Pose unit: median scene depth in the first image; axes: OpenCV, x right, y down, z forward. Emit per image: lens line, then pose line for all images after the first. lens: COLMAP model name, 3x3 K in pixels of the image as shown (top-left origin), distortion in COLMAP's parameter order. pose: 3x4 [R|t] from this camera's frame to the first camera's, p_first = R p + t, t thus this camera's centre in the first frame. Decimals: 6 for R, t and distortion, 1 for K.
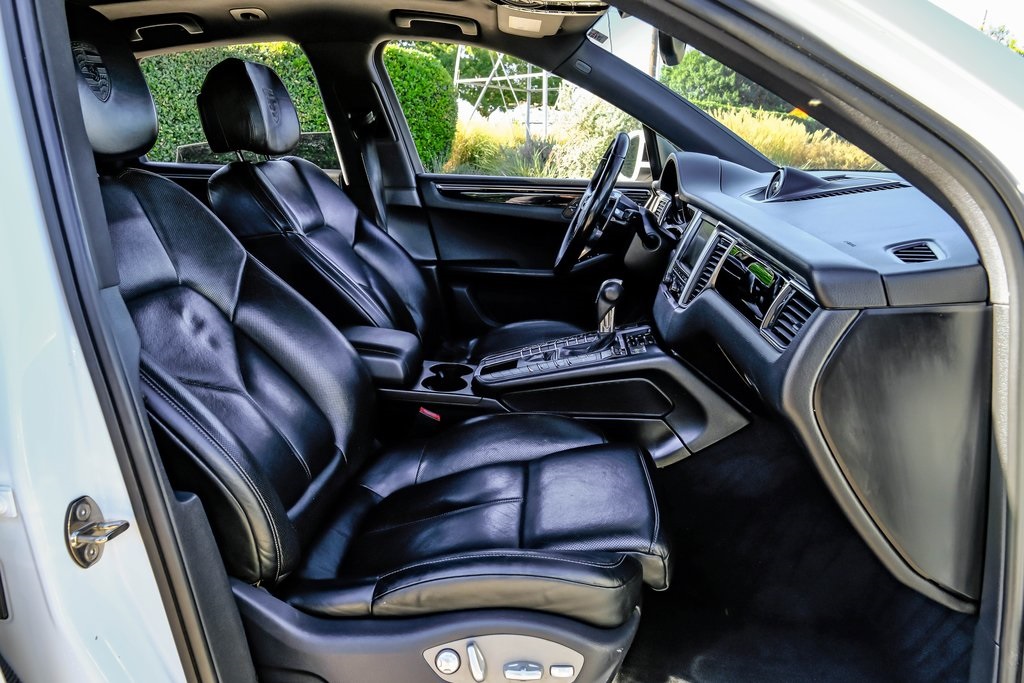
lens RADIAL K [[726.9, 0, 531.9], [0, 726.9, 333.2], [0, 0, 1]] dist [-0.004479, 0.001895]
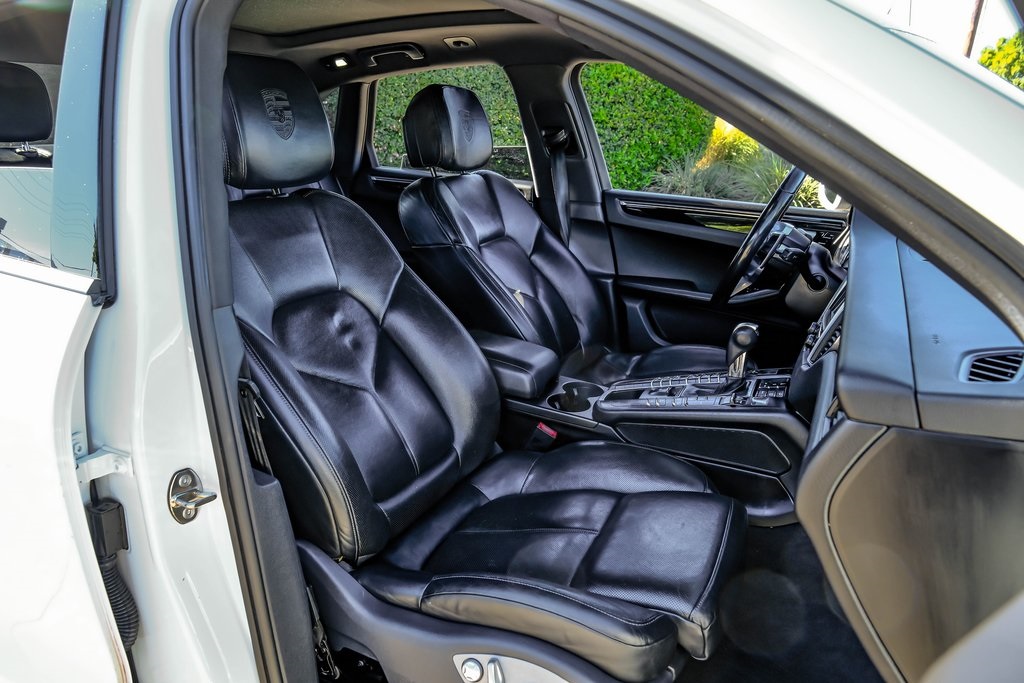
lens RADIAL K [[714.8, 0, 529.3], [0, 714.8, 337.5], [0, 0, 1]] dist [-0.015544, -0.000340]
pose [[0.930727, 0.126804, -0.343027, 0.164770], [-0.117816, 0.991922, 0.047007, -0.064559], [0.346216, -0.003337, 0.938149, 0.015668]]
